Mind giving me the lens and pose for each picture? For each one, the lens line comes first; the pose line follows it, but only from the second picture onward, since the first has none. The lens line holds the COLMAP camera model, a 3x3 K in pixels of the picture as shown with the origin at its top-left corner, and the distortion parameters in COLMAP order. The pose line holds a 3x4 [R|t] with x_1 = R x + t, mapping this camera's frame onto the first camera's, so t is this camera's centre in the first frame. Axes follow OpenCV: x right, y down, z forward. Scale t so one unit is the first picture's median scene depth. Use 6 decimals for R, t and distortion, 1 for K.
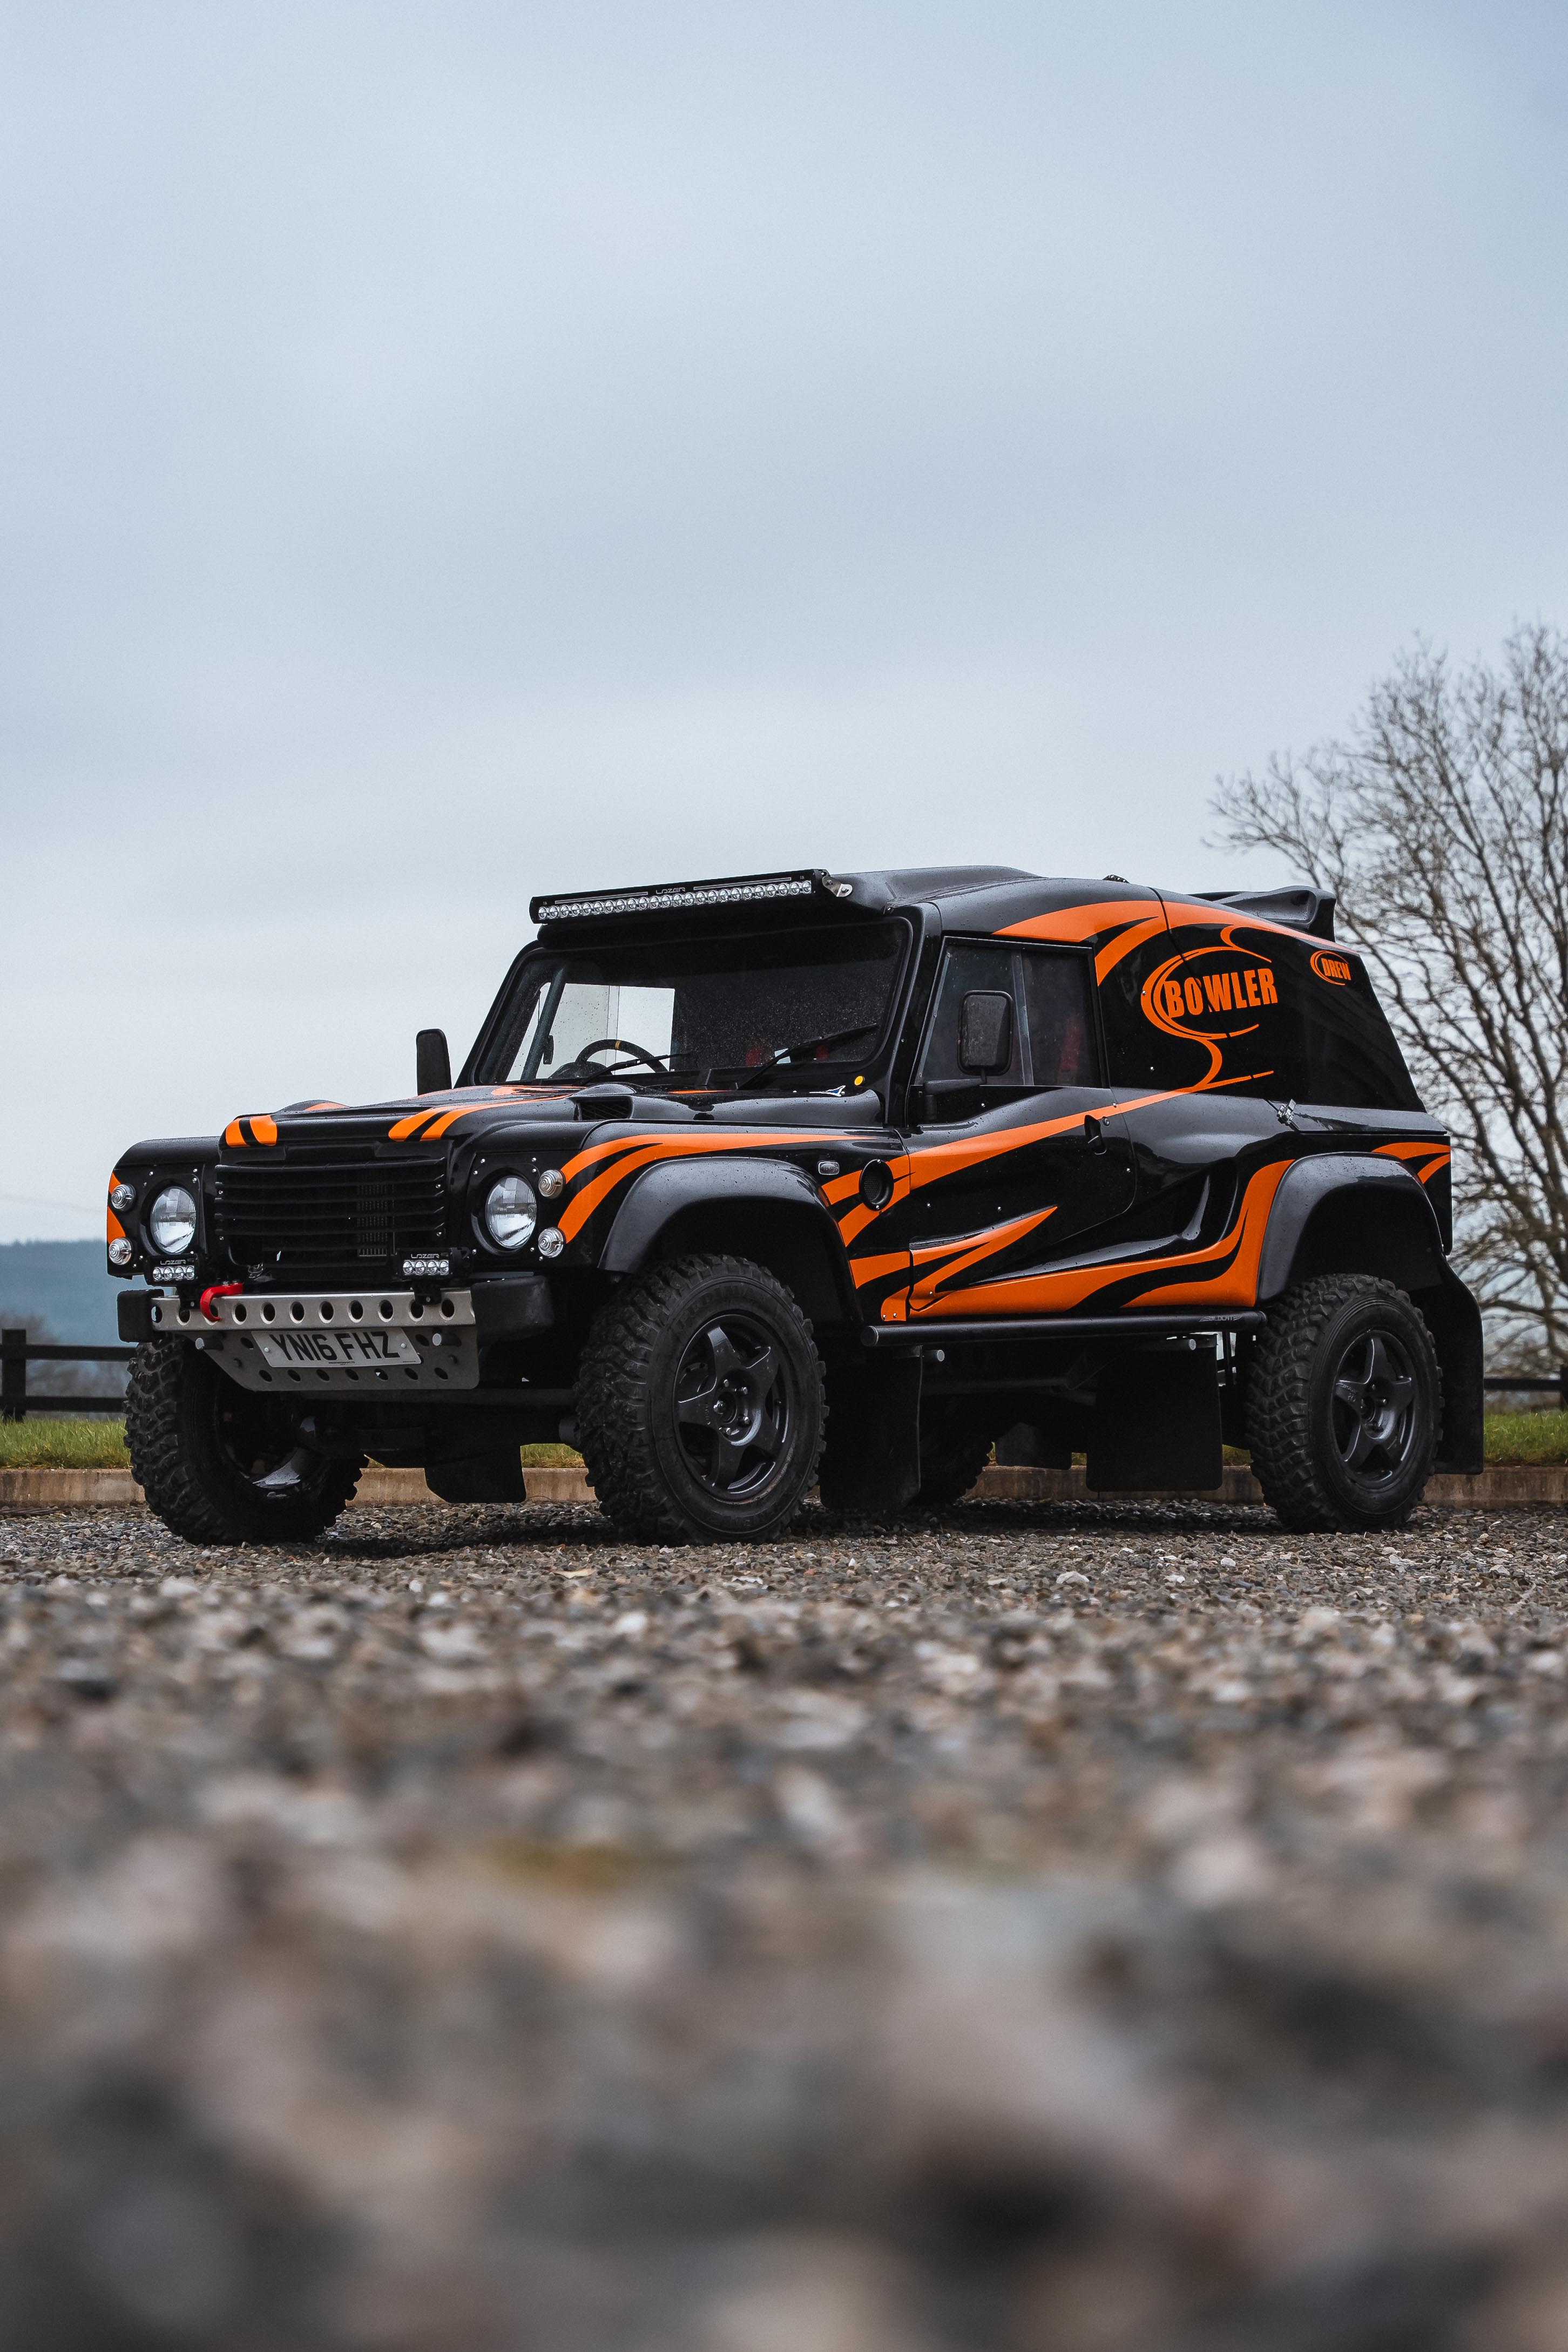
lens RADIAL K [[4849.5, 0, 739.2], [0, 4849.5, 1184.4], [0, 0, 1]] dist [0.056331, 0.261717]
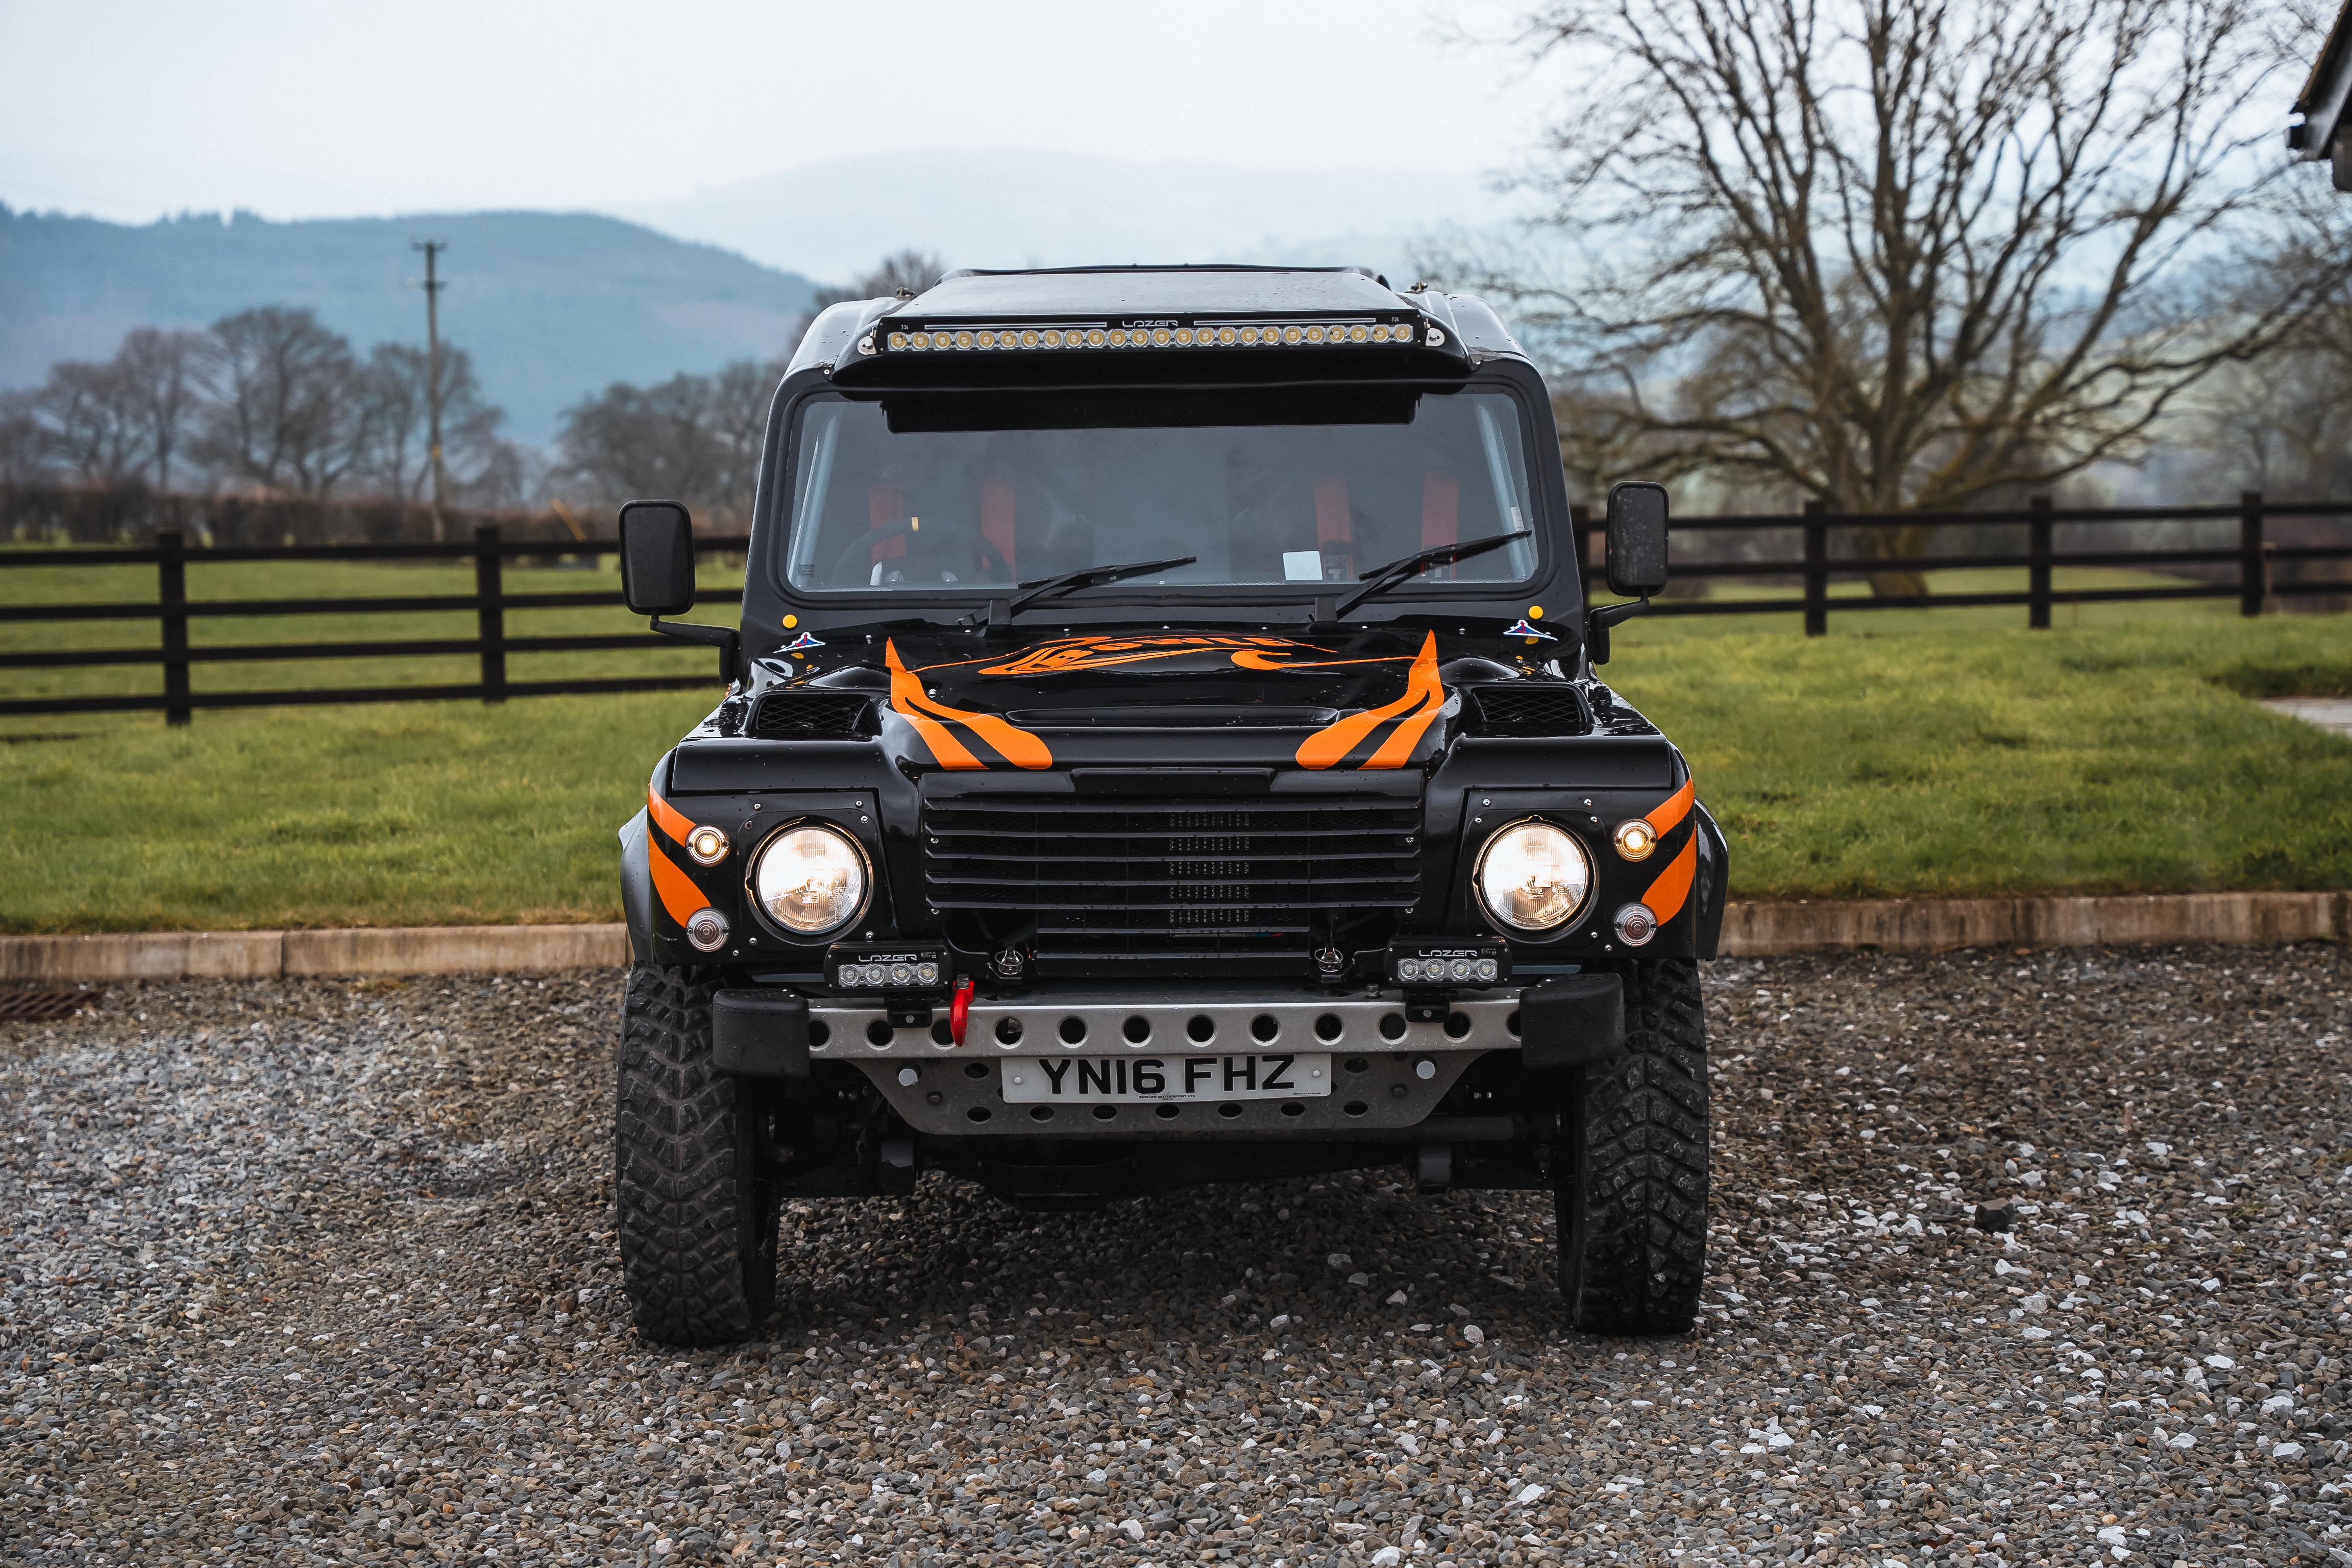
lens RADIAL K [[4591.3, 0, 1176.0], [0, 4591.3, 784.0], [0, 0, 1]] dist [0.026477, 0.278019]
pose [[0.999003, -0.025239, 0.036824, 0.022466], [0.019954, 0.990312, 0.137419, -0.085752], [-0.039935, -0.136547, 0.989828, 0.228617]]
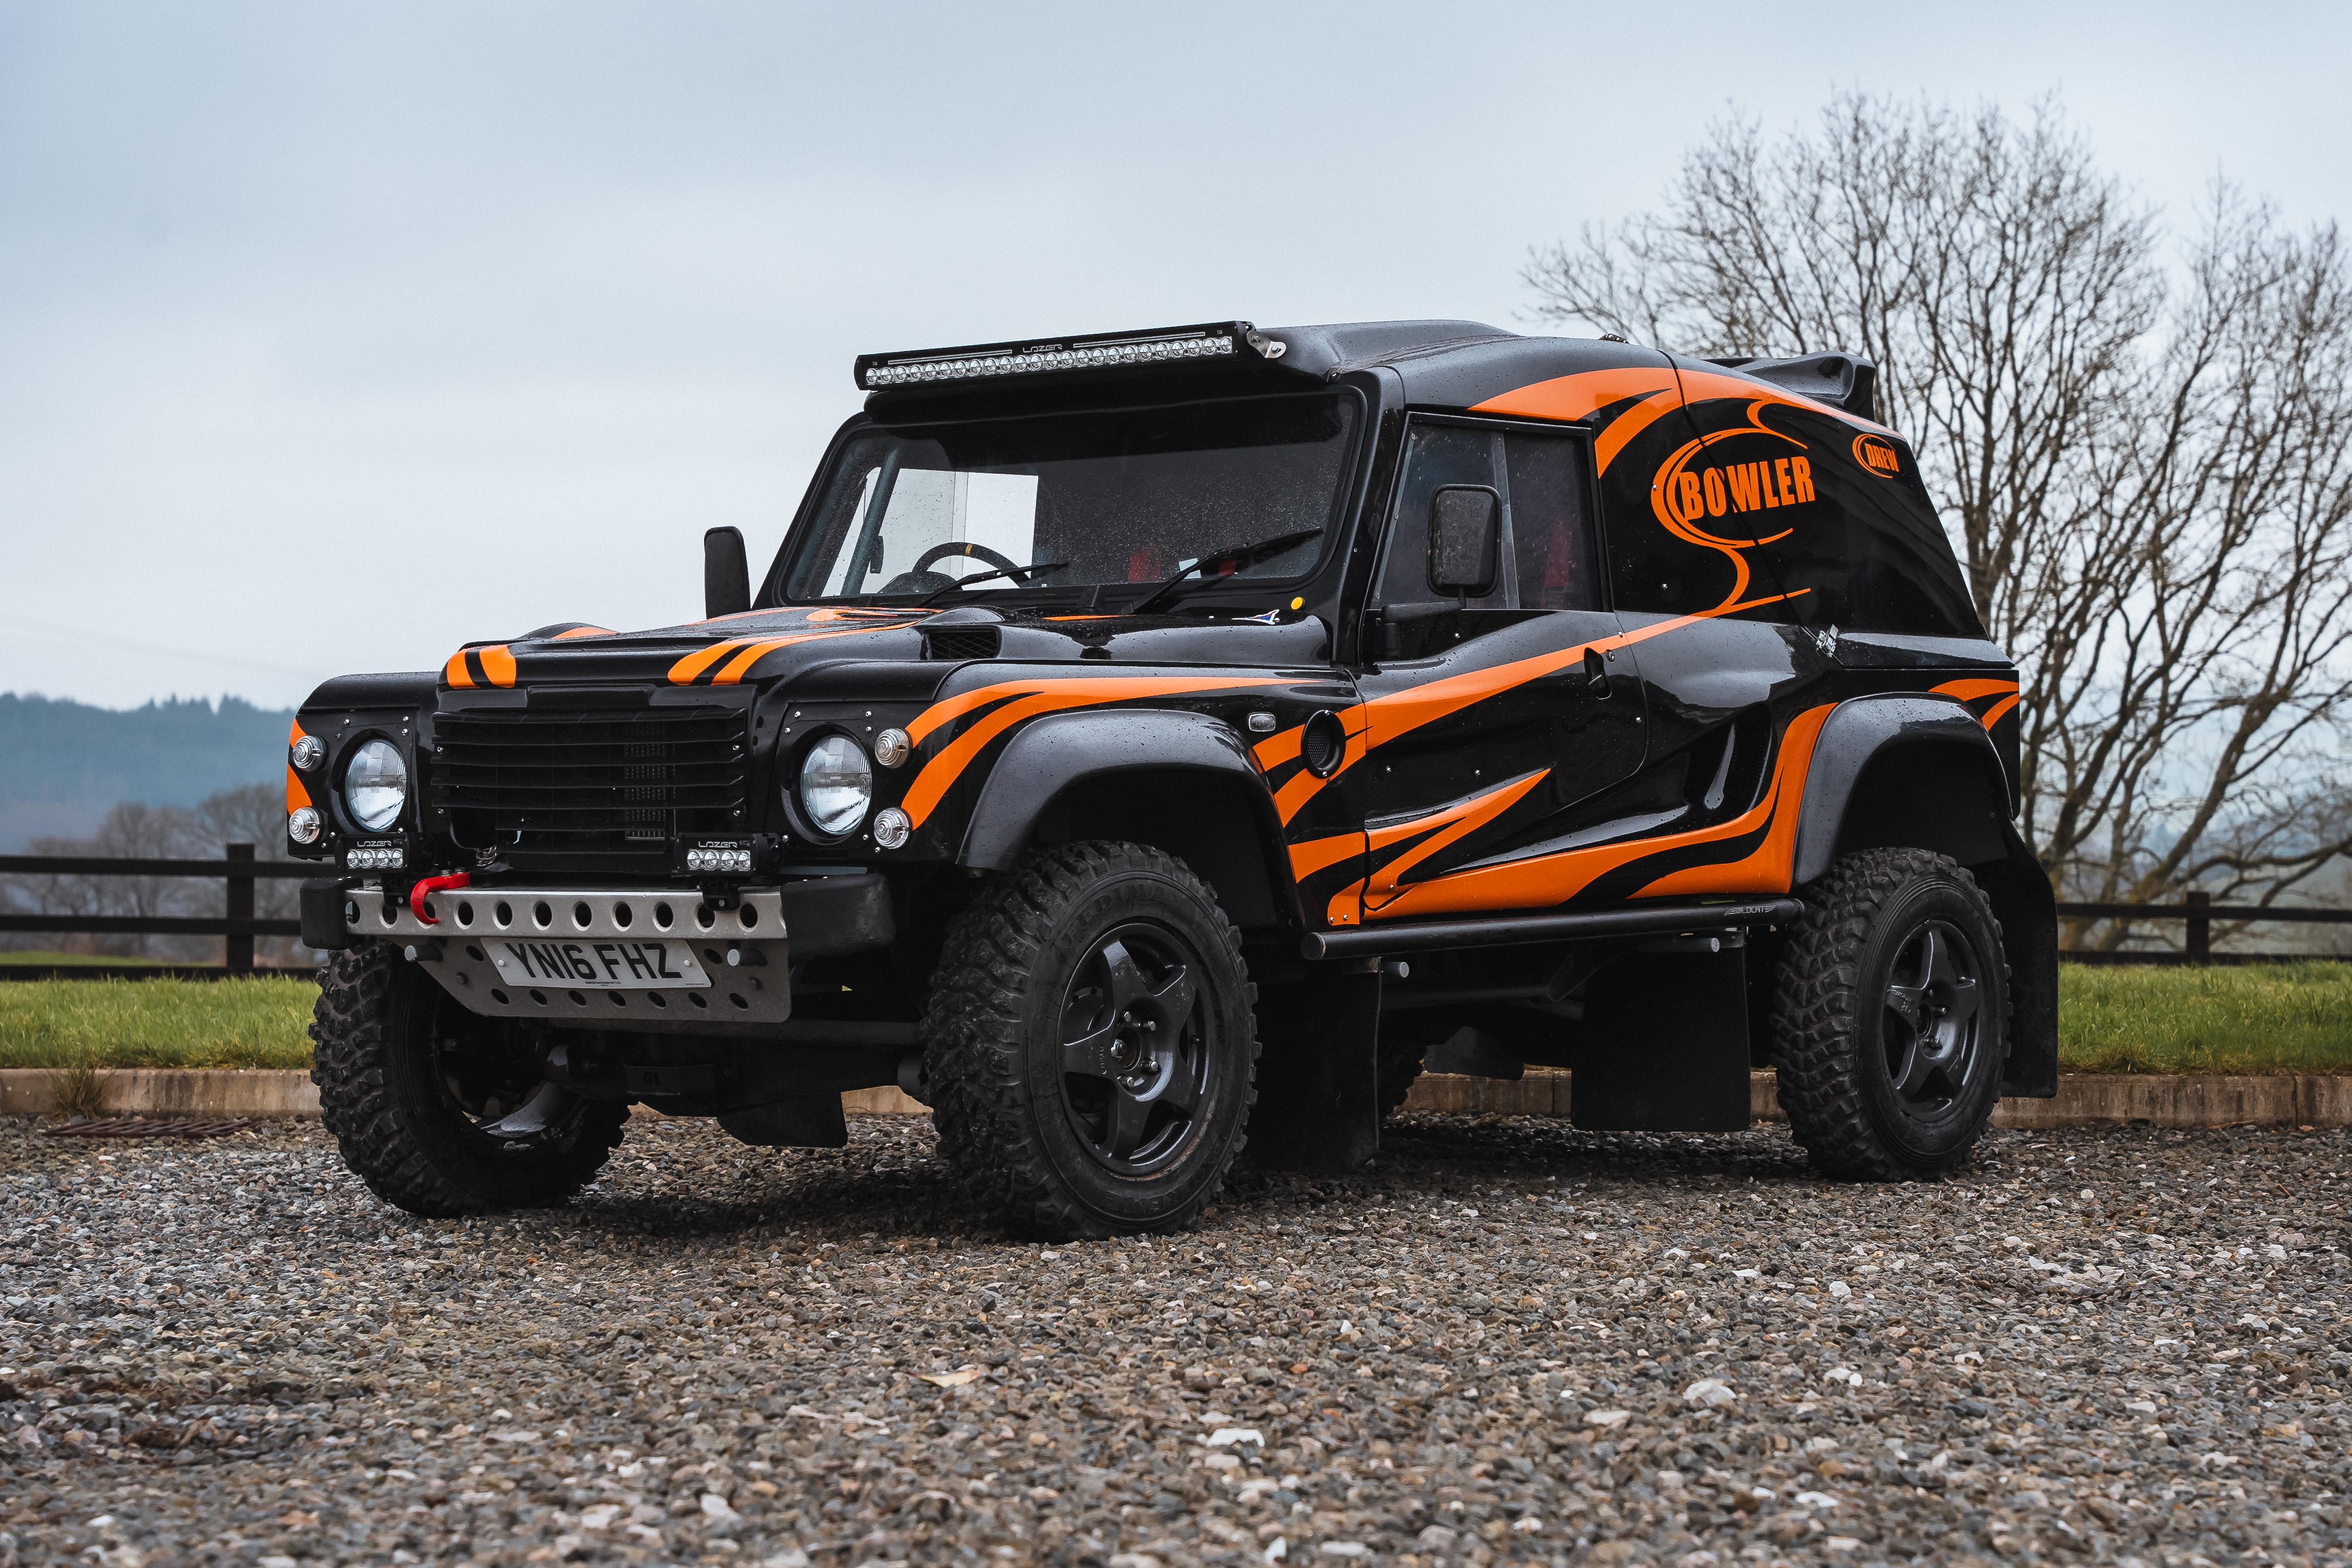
lens RADIAL K [[4849.5, 0, 1261.3], [0, 4849.5, 787.0], [0, 0, 1]] dist [0.056331, 0.261717]
pose [[0.998753, 0.004968, 0.049668, -0.016386], [-0.006299, 0.999624, 0.026693, -0.011765], [-0.049517, -0.026972, 0.998409, 0.225841]]
